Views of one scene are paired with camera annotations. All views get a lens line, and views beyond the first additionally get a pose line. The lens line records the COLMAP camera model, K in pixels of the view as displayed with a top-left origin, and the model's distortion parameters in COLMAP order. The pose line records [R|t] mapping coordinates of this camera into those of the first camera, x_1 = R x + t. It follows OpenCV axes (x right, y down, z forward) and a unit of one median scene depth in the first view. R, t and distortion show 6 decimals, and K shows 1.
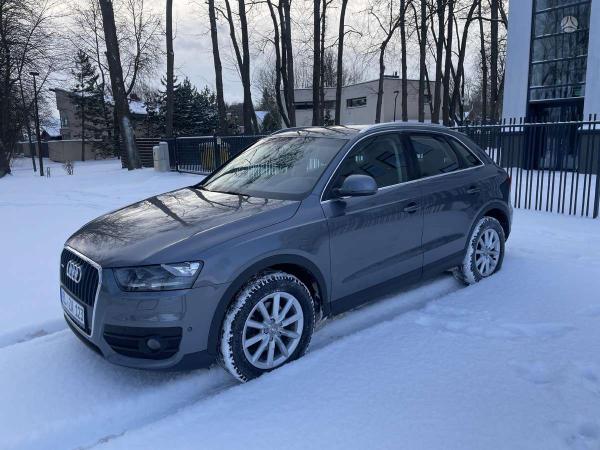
lens RADIAL K [[469.2, 0, 302.3], [0, 469.2, 223.7], [0, 0, 1]] dist [0.069225, -0.086094]
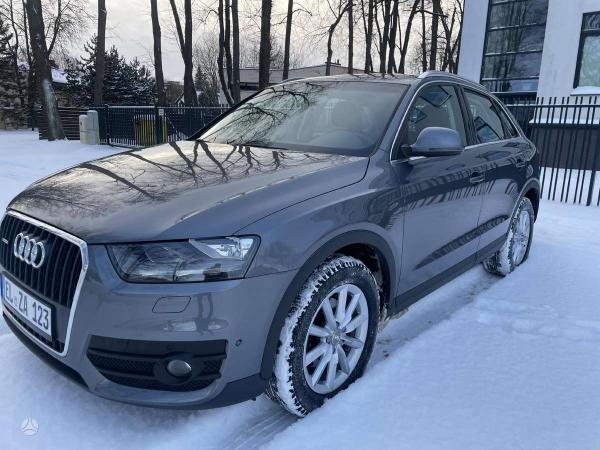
lens RADIAL K [[469.2, 0, 313.8], [0, 469.2, 225.4], [0, 0, 1]] dist [0.069225, -0.086094]
pose [[0.985294, 0.024900, 0.169043, -0.174654], [-0.029974, 0.999171, 0.027535, 0.032248], [-0.168217, -0.032197, 0.985224, 0.256056]]
